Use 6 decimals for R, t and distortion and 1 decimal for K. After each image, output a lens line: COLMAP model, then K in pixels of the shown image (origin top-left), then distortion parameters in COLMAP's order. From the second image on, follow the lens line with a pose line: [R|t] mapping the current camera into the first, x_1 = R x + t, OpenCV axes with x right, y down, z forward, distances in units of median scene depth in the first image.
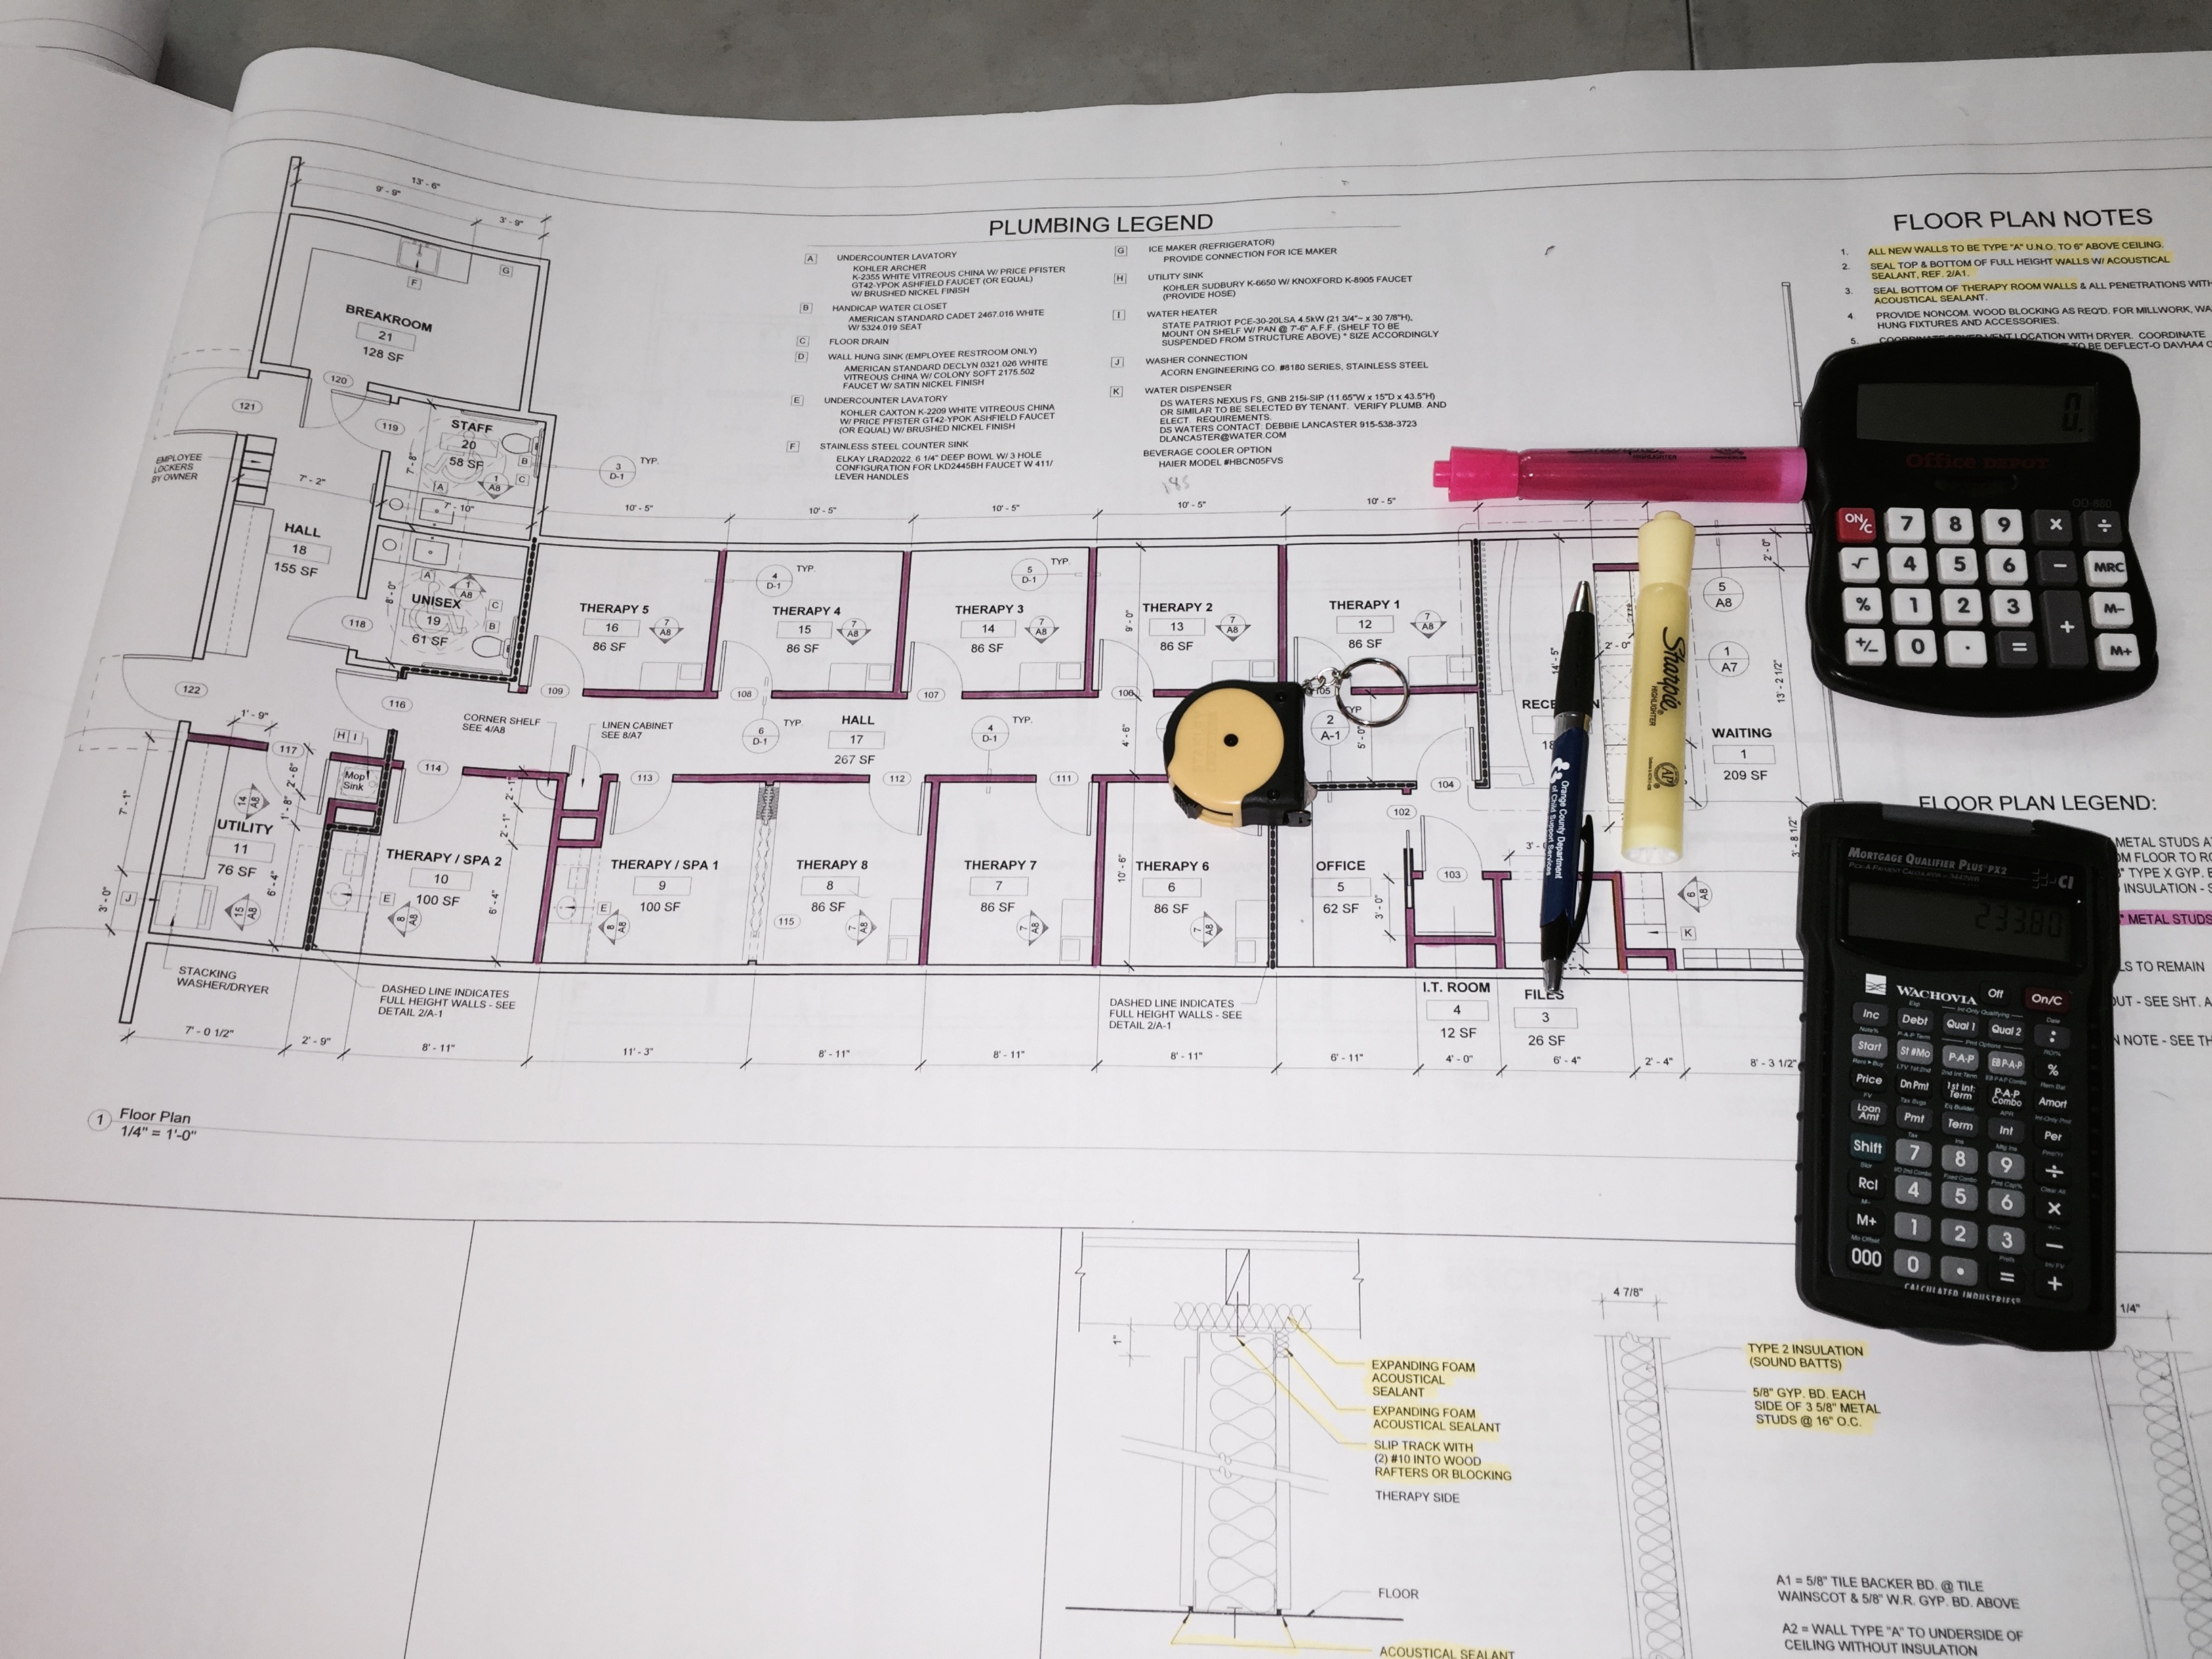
lens RADIAL K [[1882.4, 0, 1123.7], [0, 1882.4, 829.2], [0, 0, 1]] dist [0.062060, -0.100477]
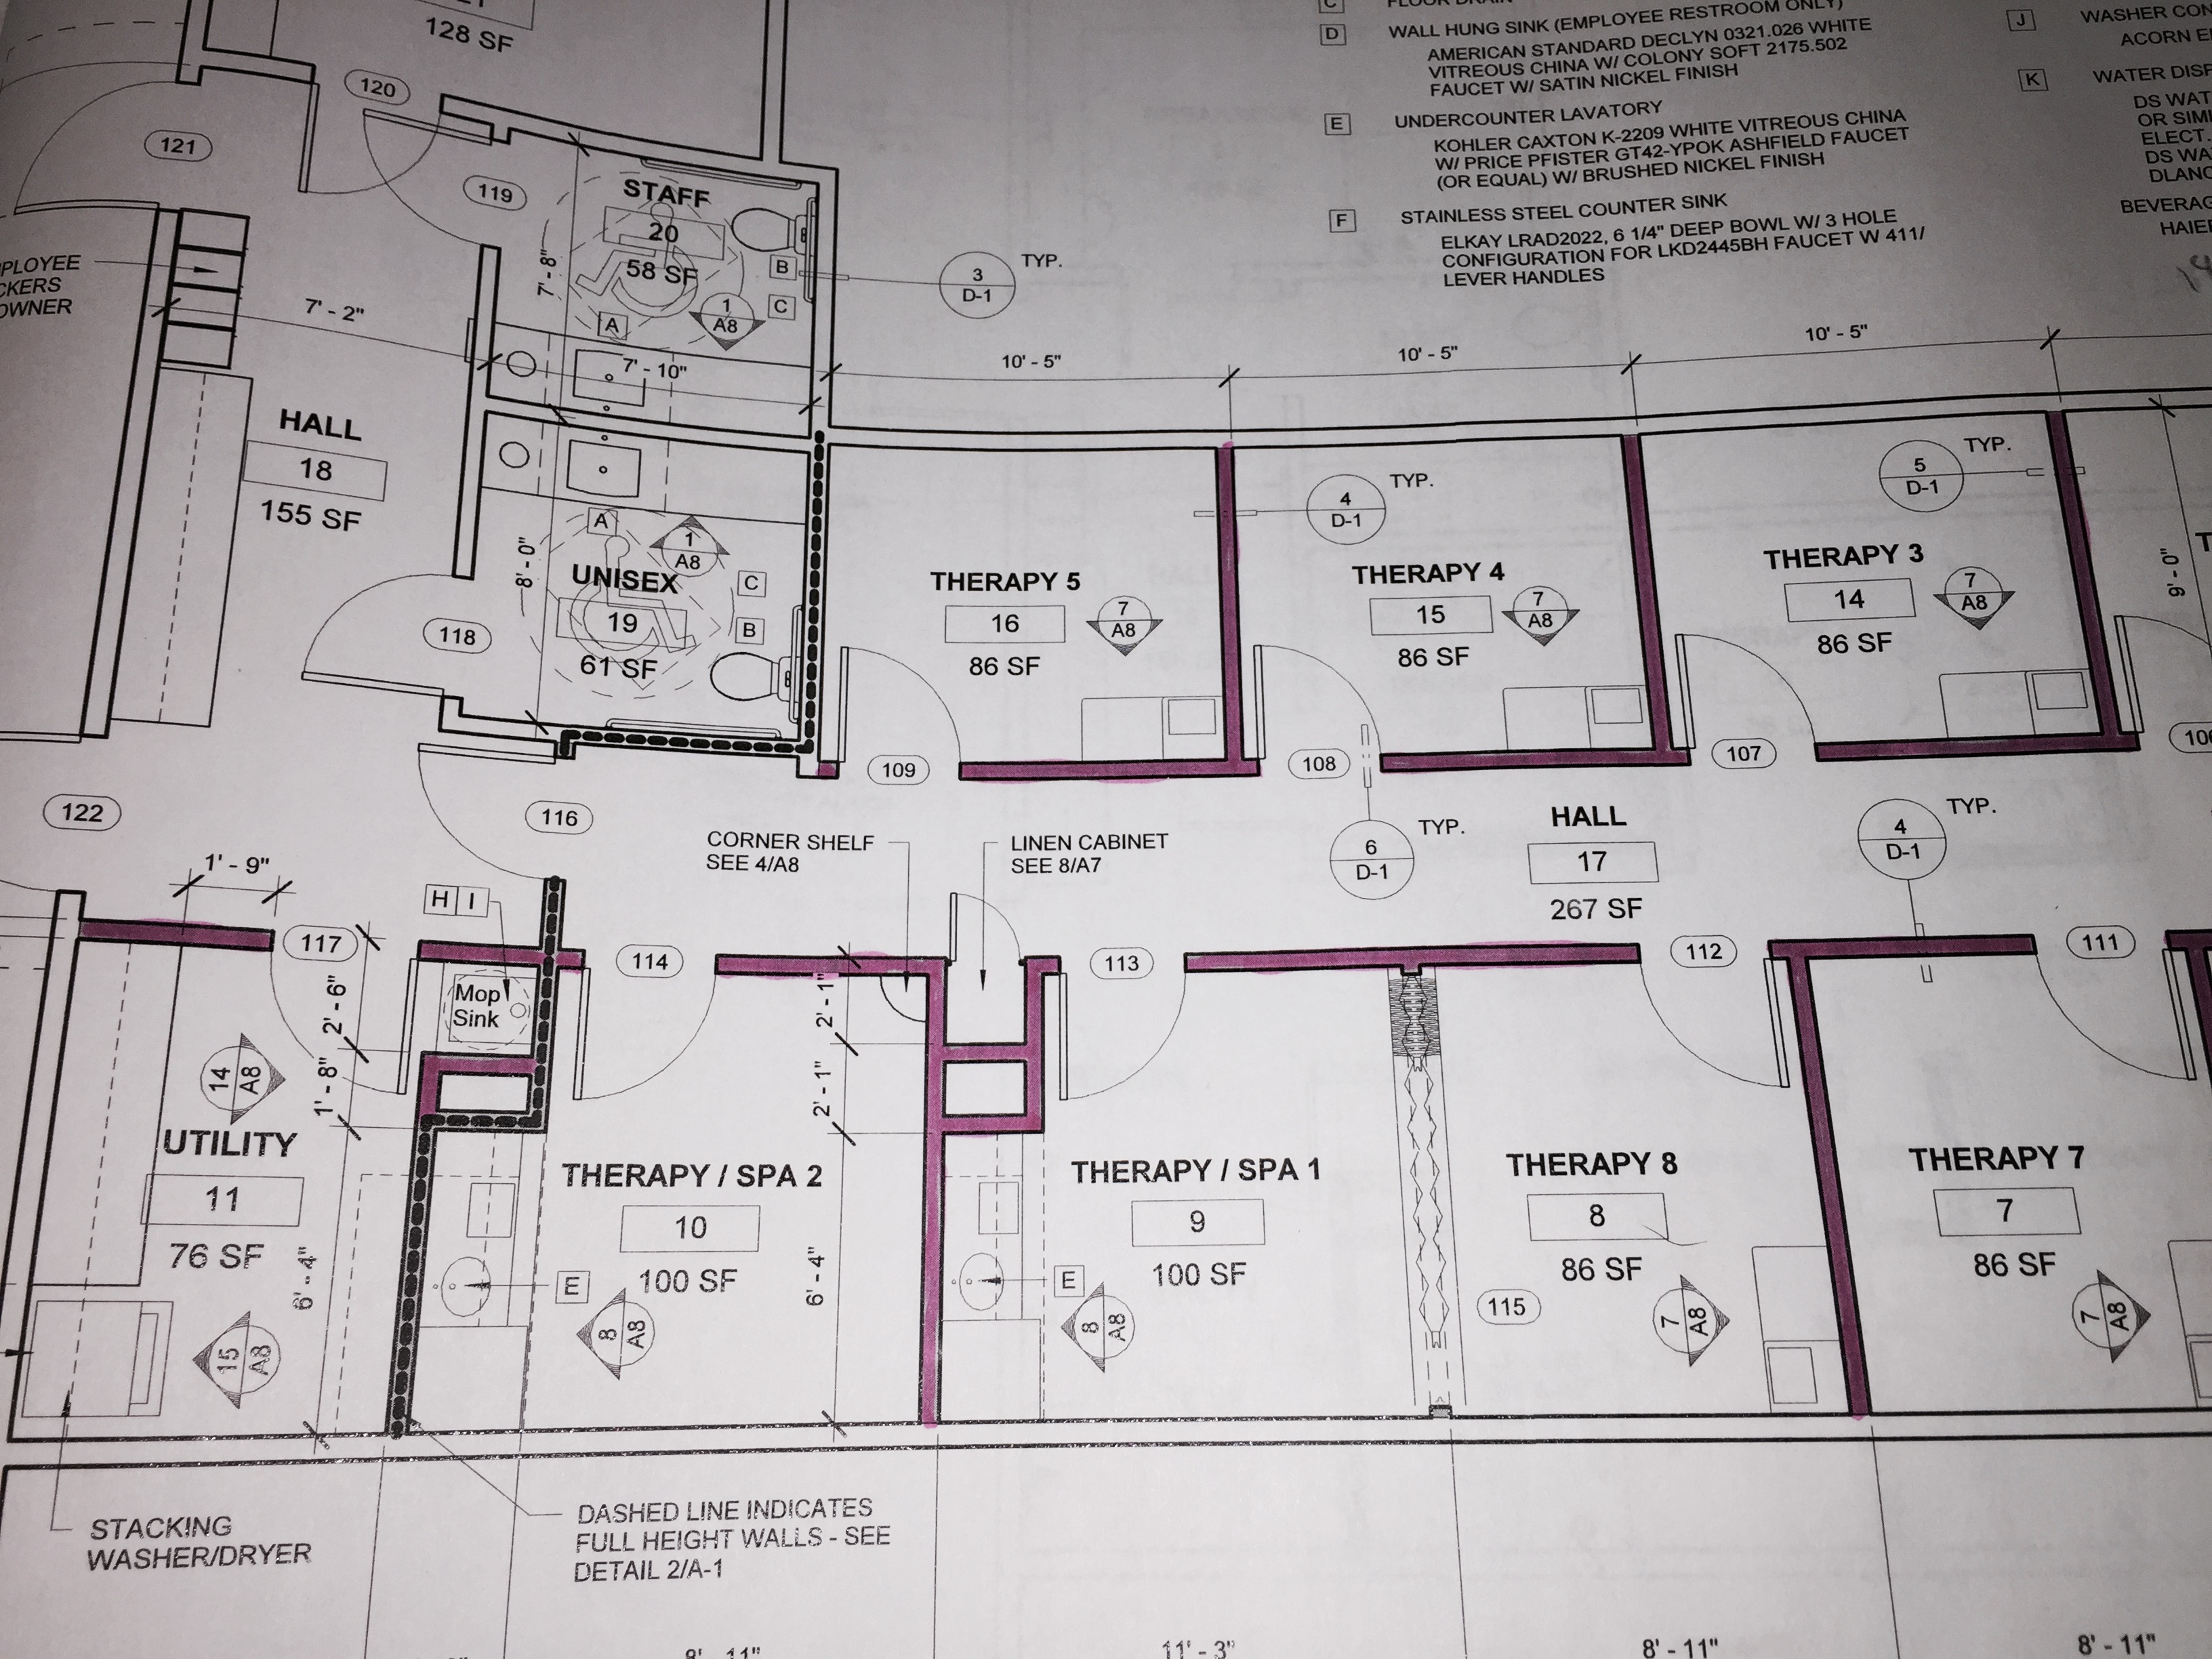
lens RADIAL K [[1882.4, 0, 1097.6], [0, 1882.4, 827.8], [0, 0, 1]] dist [0.062060, -0.100477]
pose [[0.999173, -0.033459, 0.023095, -0.266989], [0.032427, 0.998518, 0.043713, -0.078426], [-0.024523, -0.042928, 0.998777, 0.555123]]
